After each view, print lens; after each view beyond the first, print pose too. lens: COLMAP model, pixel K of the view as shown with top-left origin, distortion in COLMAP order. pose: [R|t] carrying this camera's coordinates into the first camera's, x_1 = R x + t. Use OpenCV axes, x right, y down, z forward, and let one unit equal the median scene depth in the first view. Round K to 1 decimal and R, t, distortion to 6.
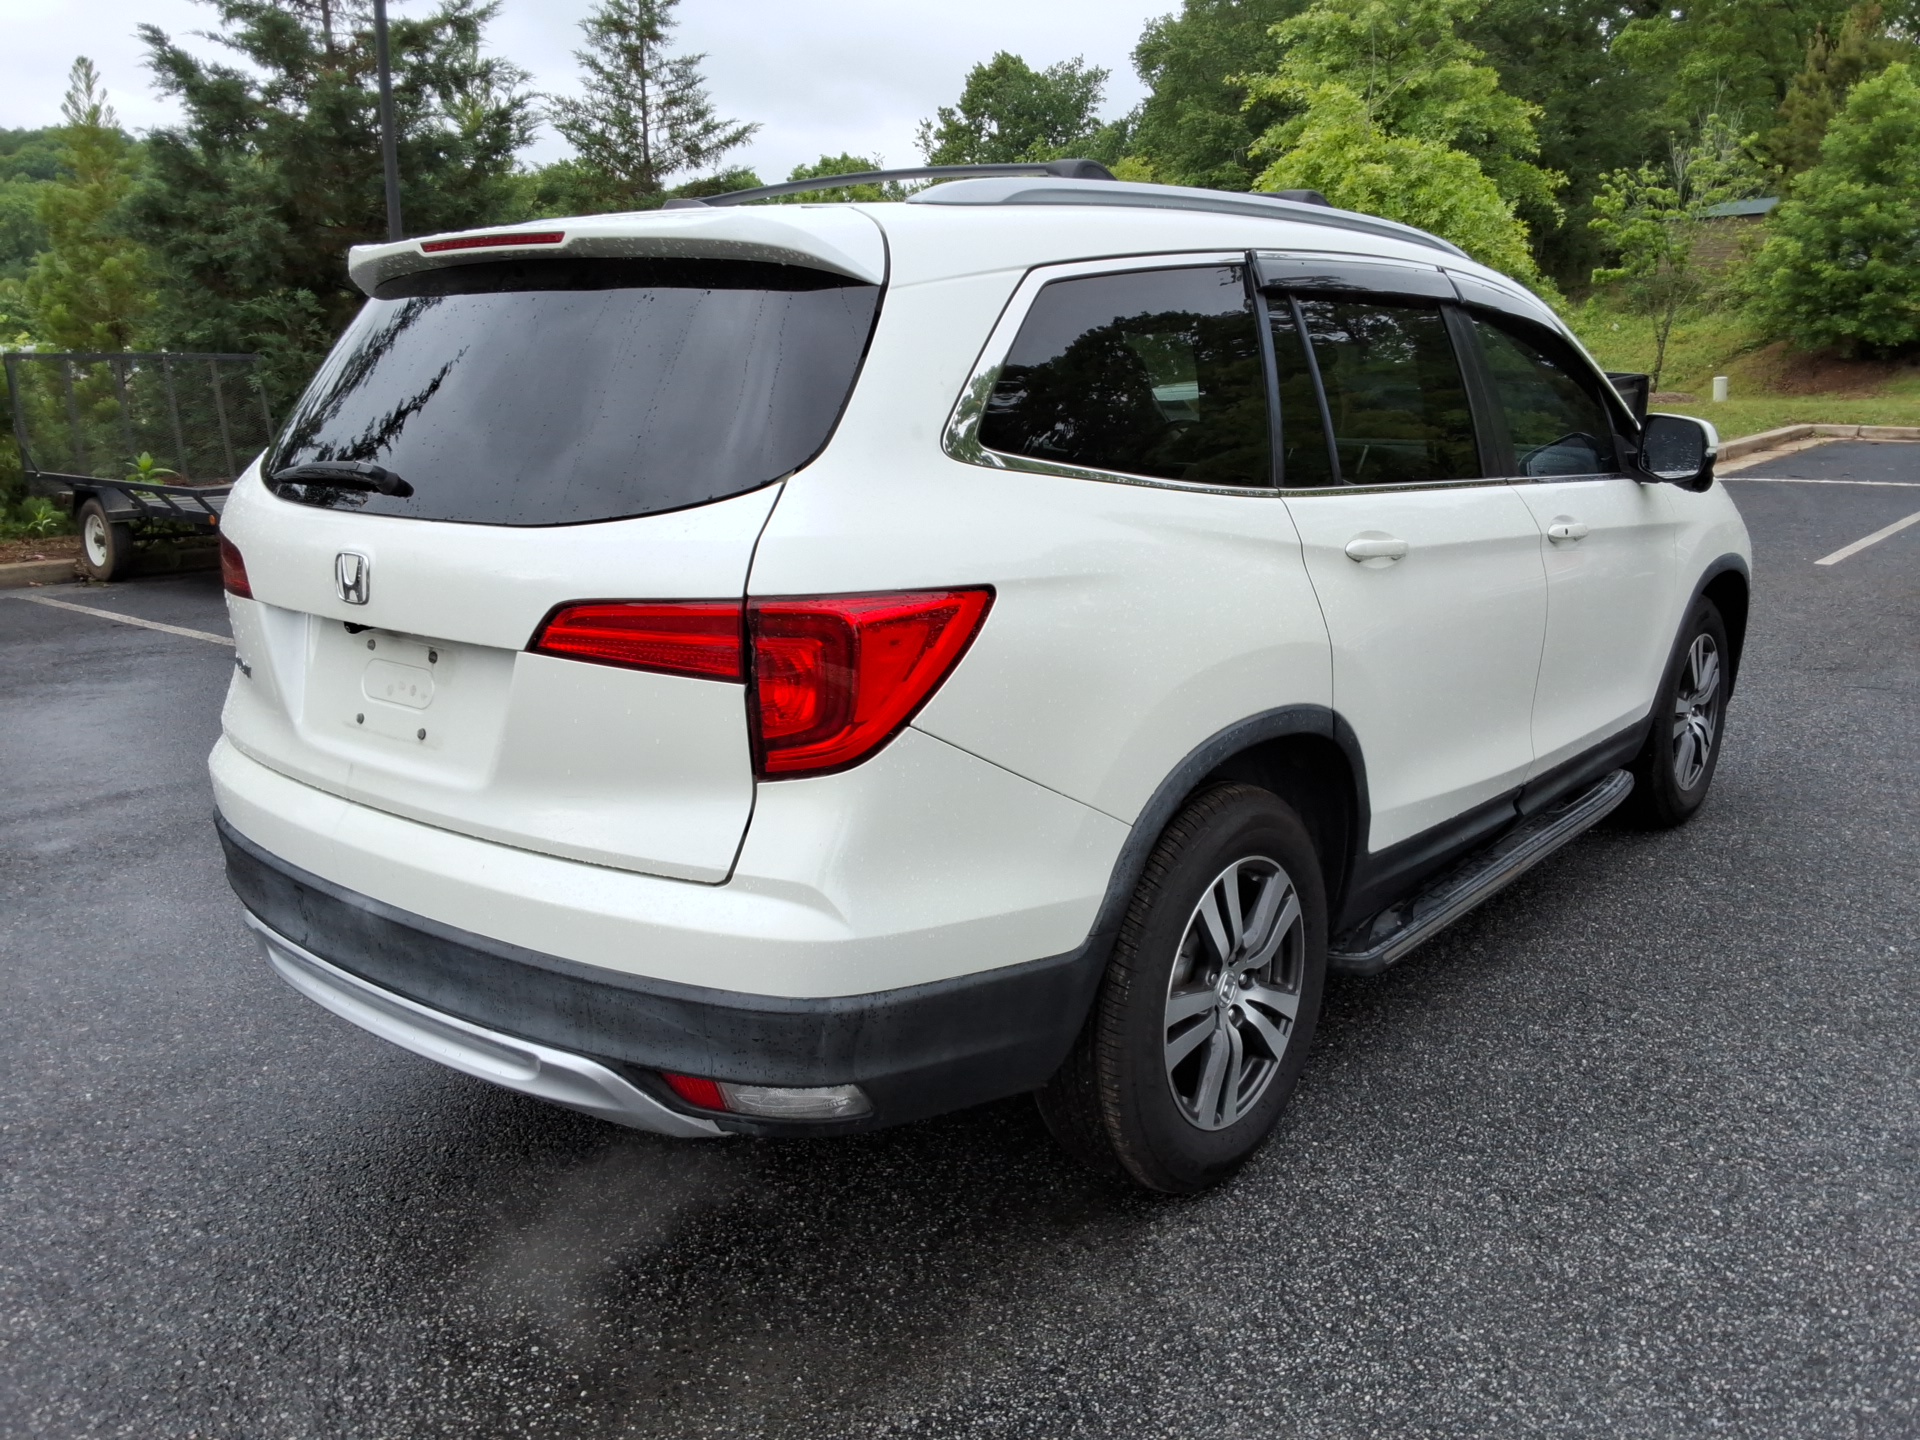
lens RADIAL K [[1543.4, 0, 970.1], [0, 1543.4, 712.9], [0, 0, 1]] dist [0.110340, -0.157622]
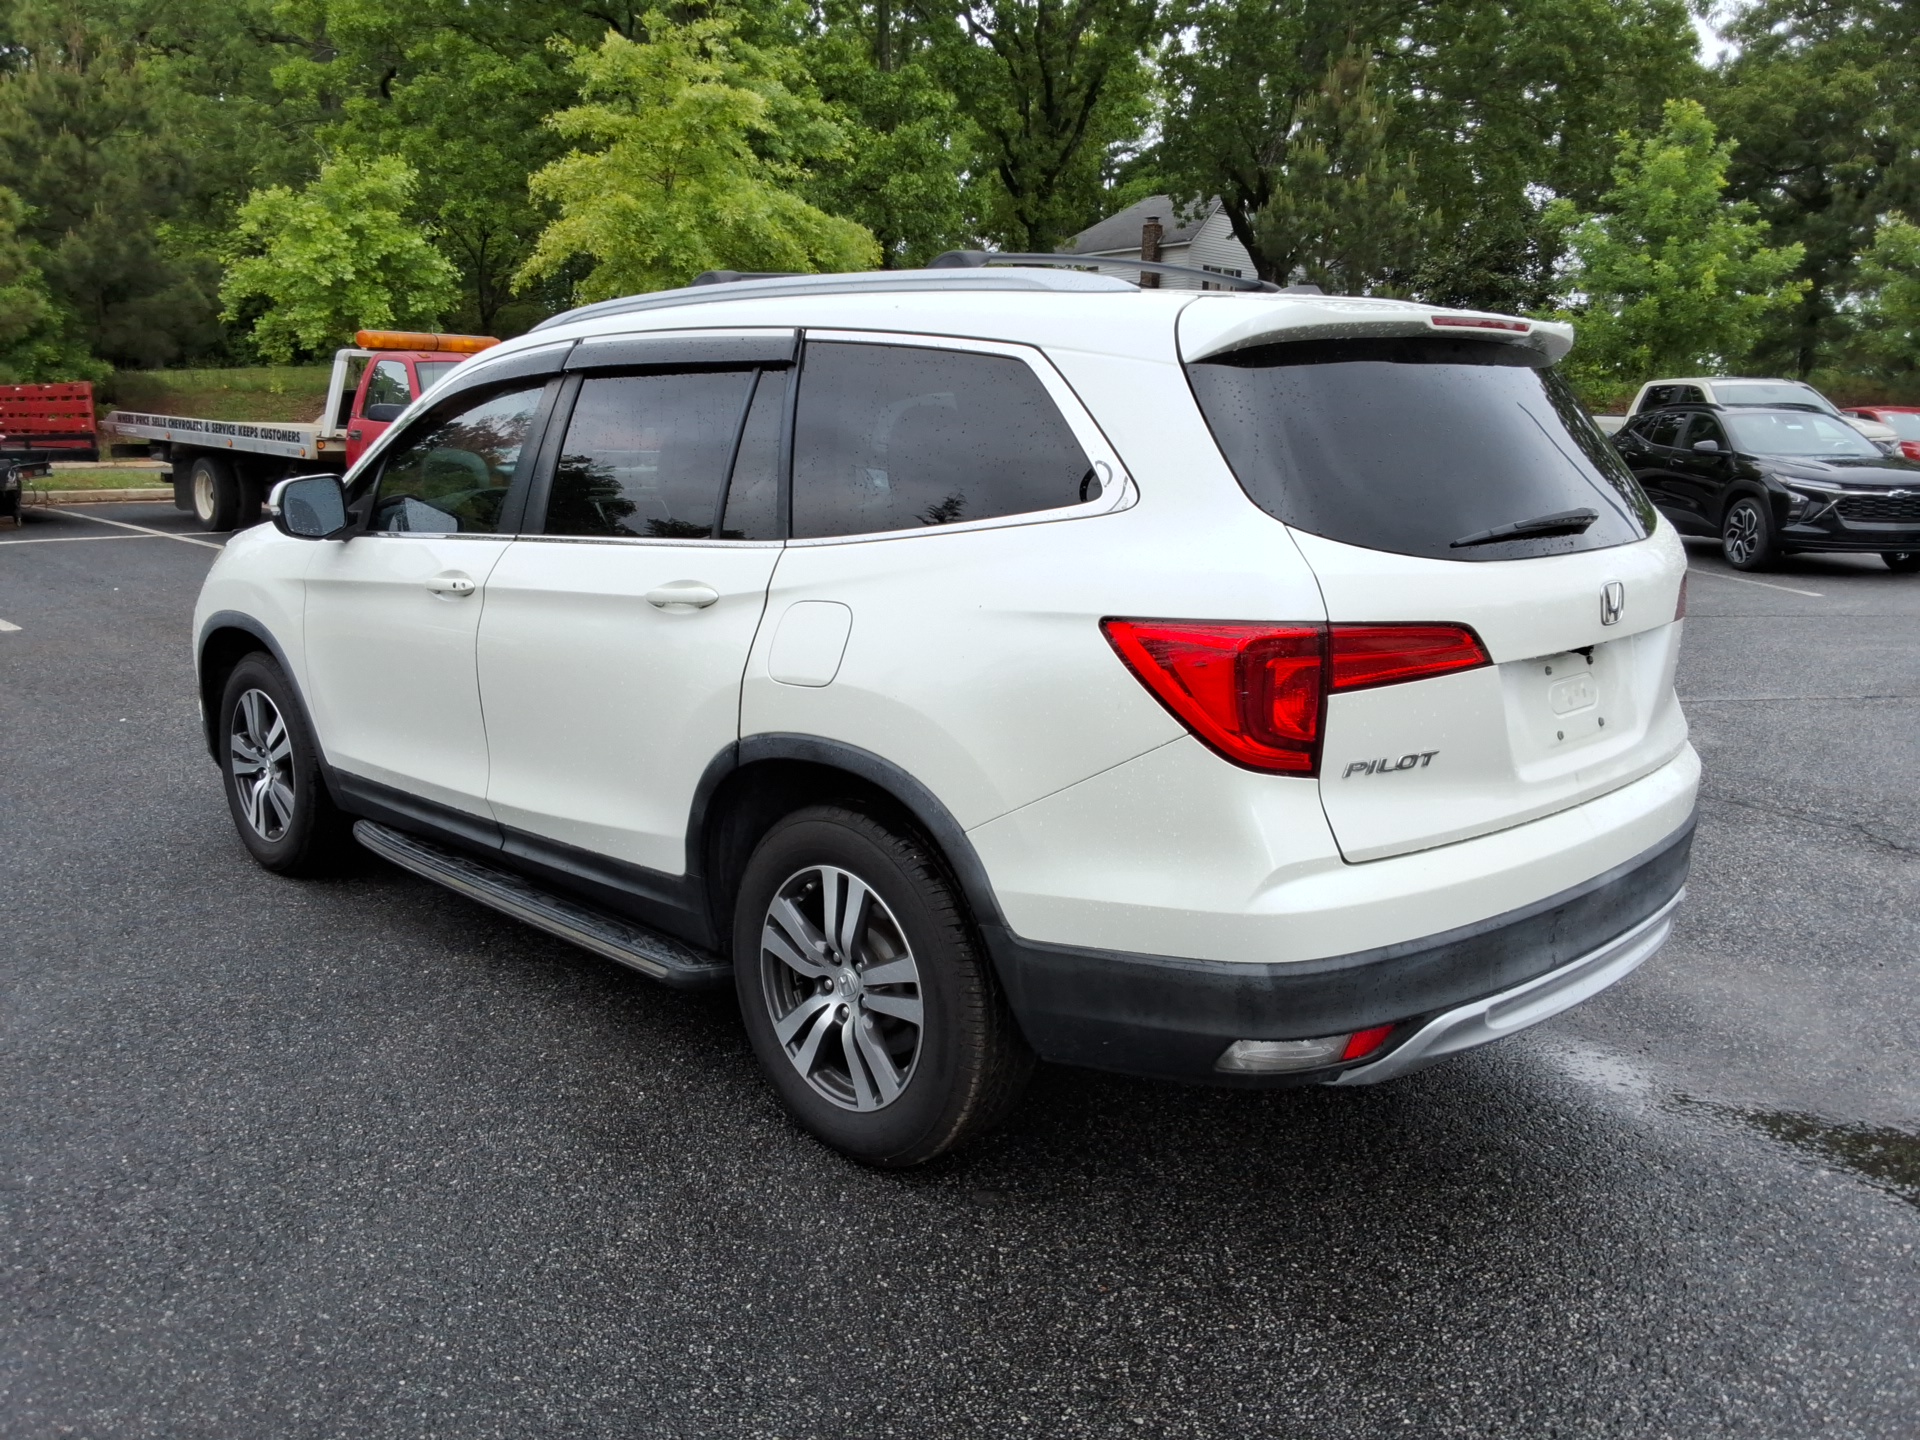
lens RADIAL K [[1543.4, 0, 970.1], [0, 1543.4, 712.9], [0, 0, 1]] dist [0.110340, -0.157622]
pose [[0.085606, -0.184008, 0.979190, -1.605896], [0.220770, 0.961870, 0.161452, -0.303439], [-0.971562, 0.202355, 0.122965, 1.332346]]
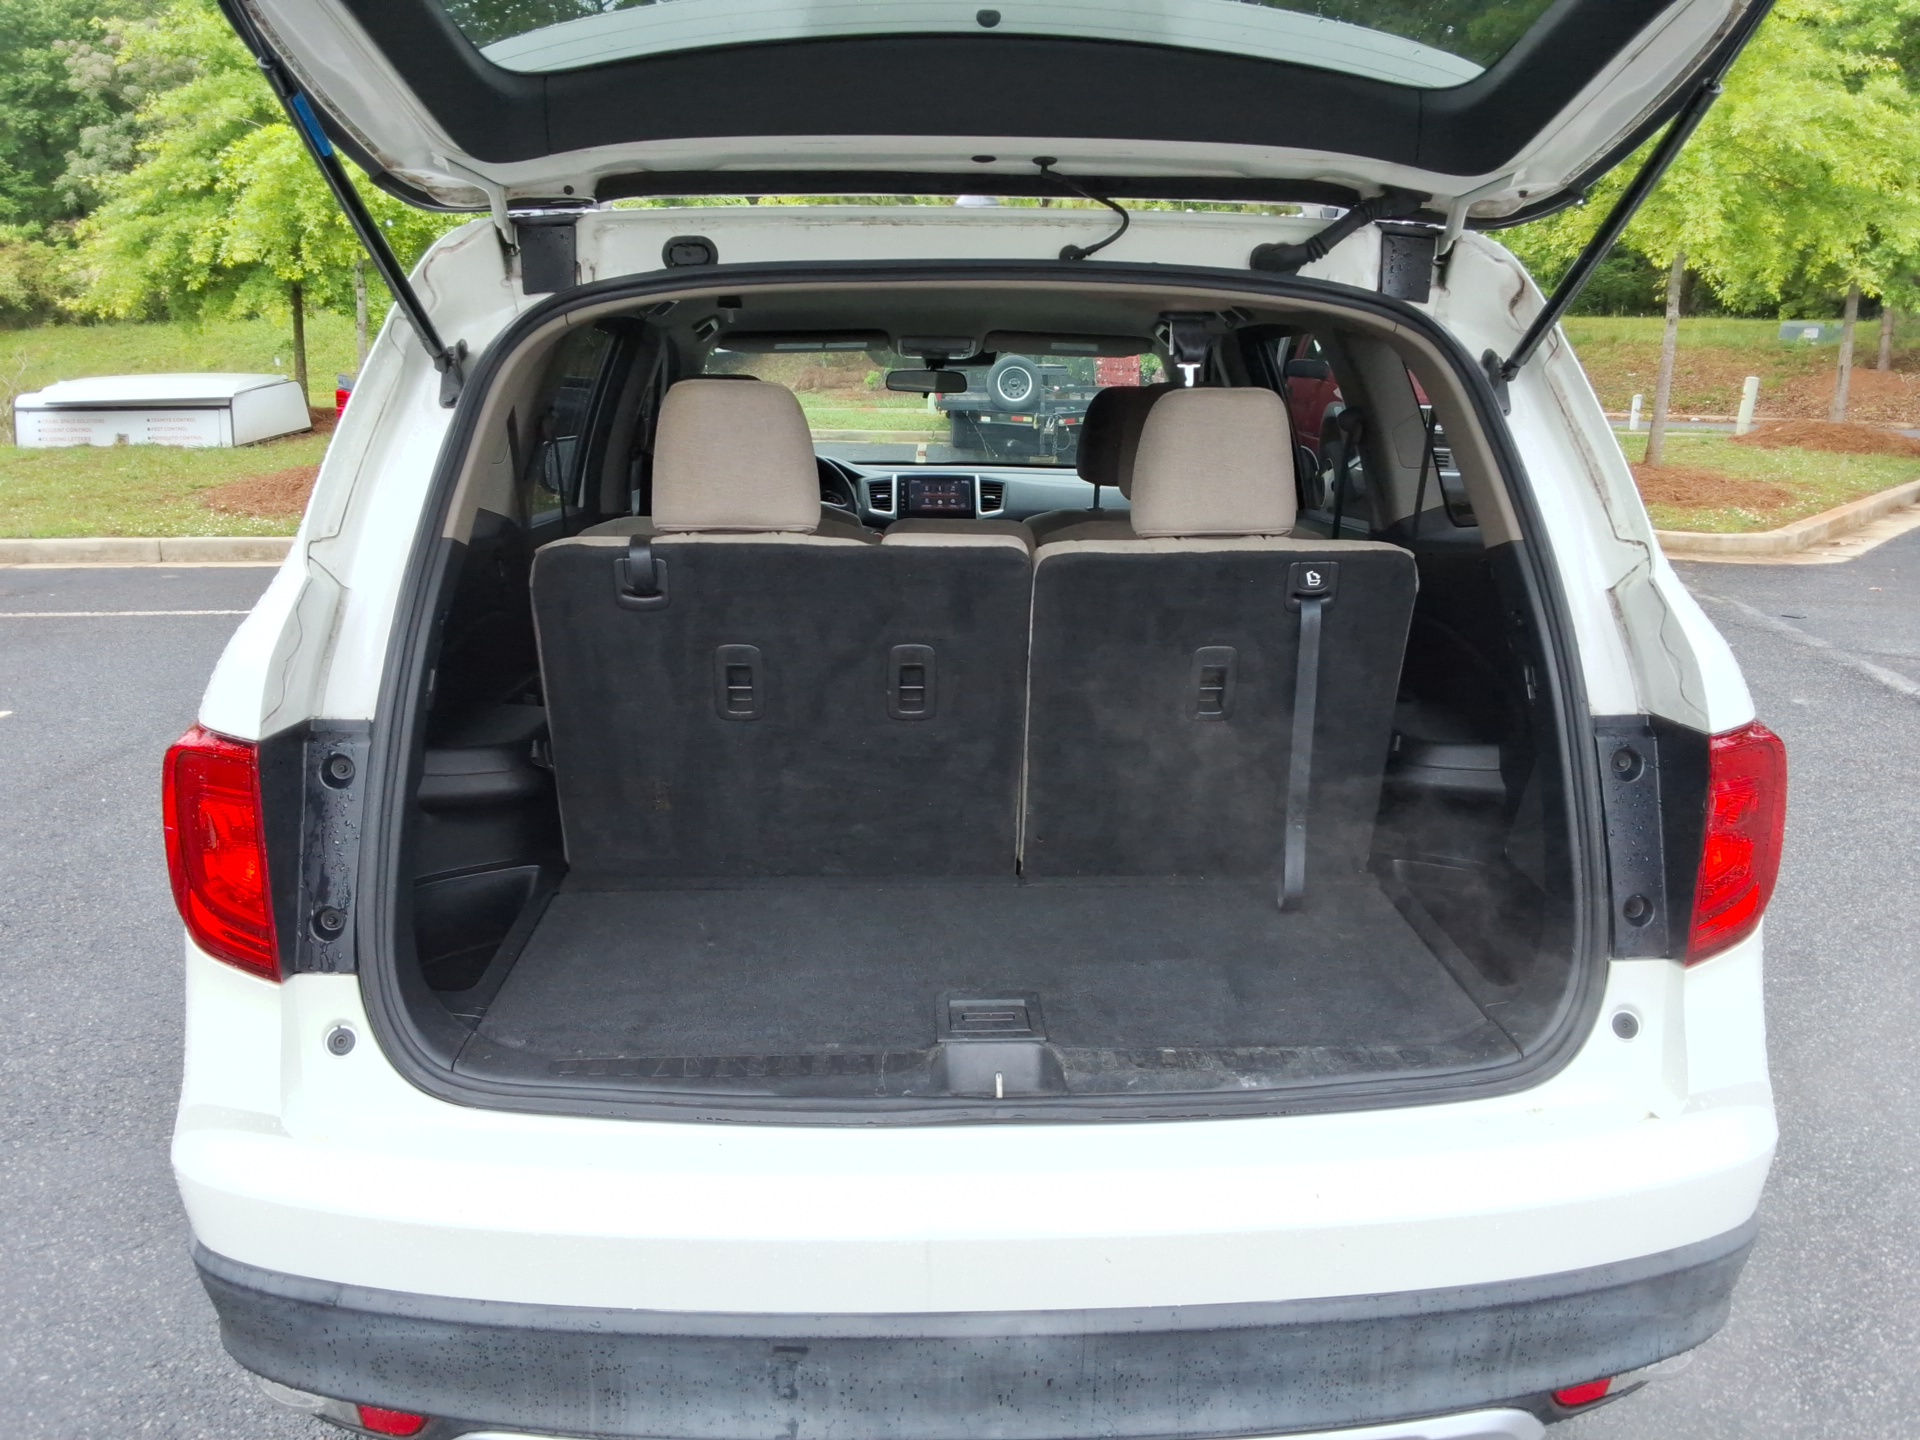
lens RADIAL K [[1543.4, 0, 970.1], [0, 1543.4, 712.9], [0, 0, 1]] dist [0.110340, -0.157622]
pose [[0.740181, -0.139810, 0.657712, -0.783753], [0.138604, 0.988863, 0.054219, -0.151684], [-0.657967, 0.051029, 0.751316, 0.556057]]
